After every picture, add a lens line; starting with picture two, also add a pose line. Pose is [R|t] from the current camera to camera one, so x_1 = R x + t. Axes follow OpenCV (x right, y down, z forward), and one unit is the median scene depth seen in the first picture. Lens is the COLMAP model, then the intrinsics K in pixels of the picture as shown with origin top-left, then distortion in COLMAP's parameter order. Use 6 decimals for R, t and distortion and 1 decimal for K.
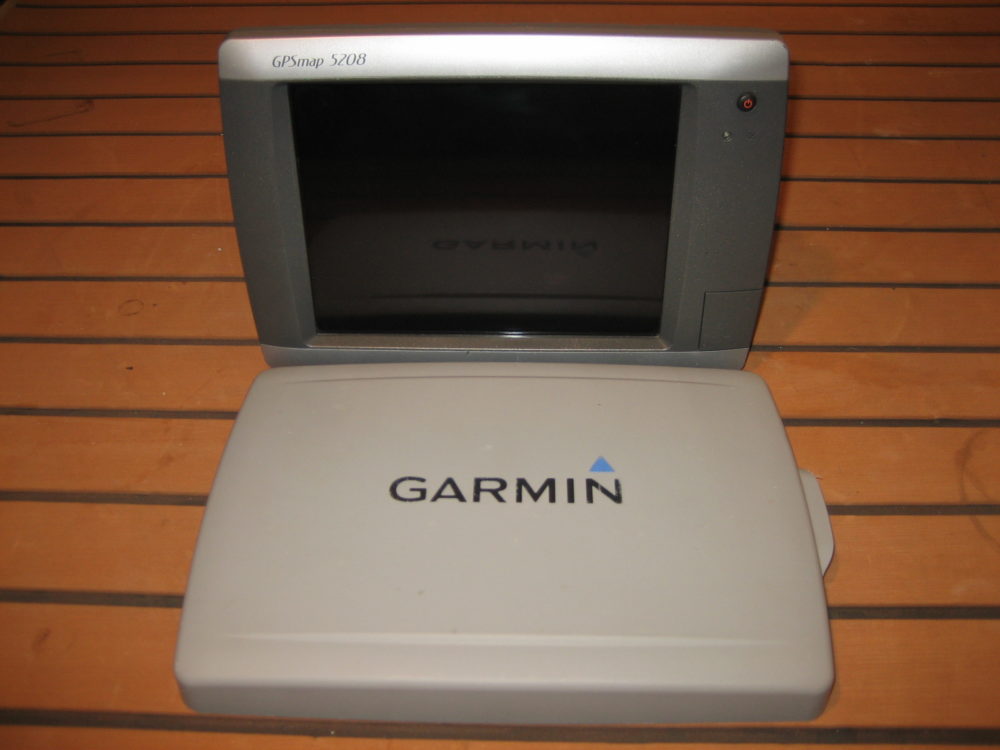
lens RADIAL K [[1025.3, 0, 500.0], [0, 1025.3, 375.0], [0, 0, 1]] dist [-0.062976, -0.011857]
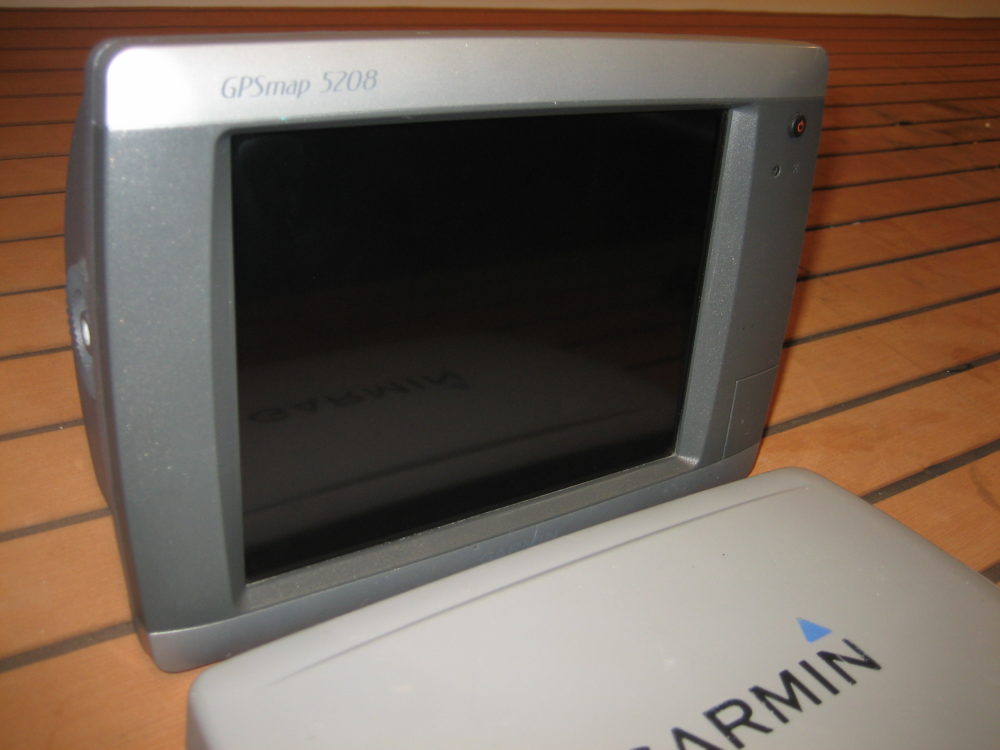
lens RADIAL K [[1025.3, 0, 500.0], [0, 1025.3, 375.0], [0, 0, 1]] dist [-0.062976, -0.011857]
pose [[0.798402, -0.181640, 0.574074, -0.440684], [0.274004, 0.958578, -0.077777, -0.082641], [-0.536167, 0.219396, 0.815101, 0.520939]]
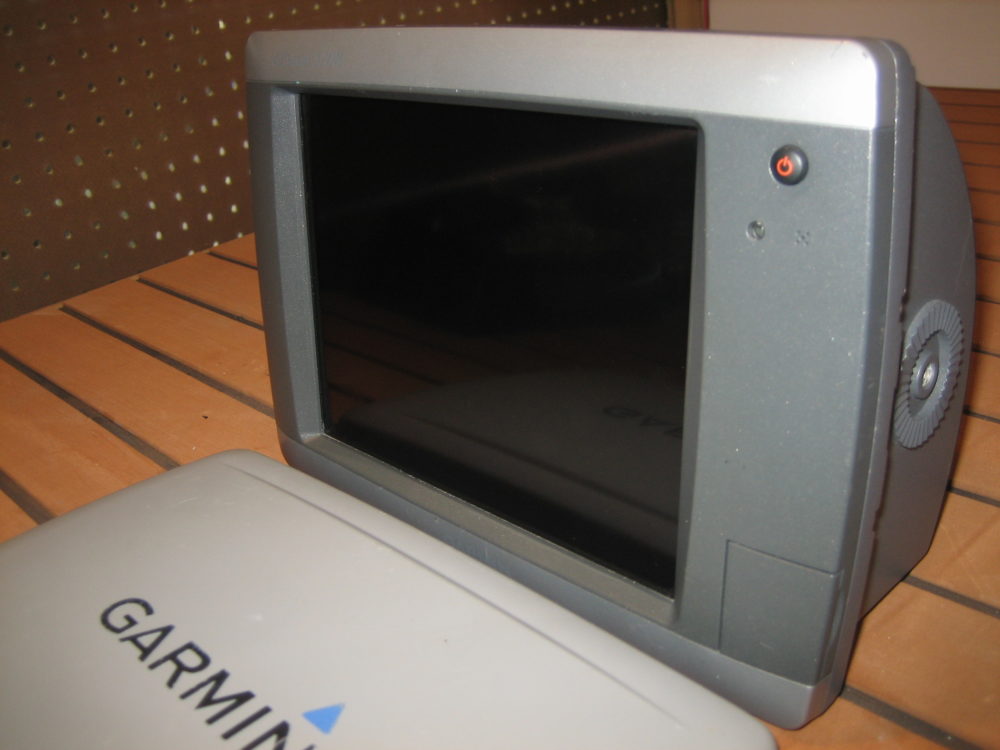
lens RADIAL K [[1025.3, 0, 500.0], [0, 1025.3, 375.0], [0, 0, 1]] dist [-0.062976, -0.011857]
pose [[0.710512, 0.234565, -0.663440, 0.504791], [-0.391196, 0.915358, -0.095318, -0.070069], [0.584927, 0.327260, 0.742133, 0.583115]]
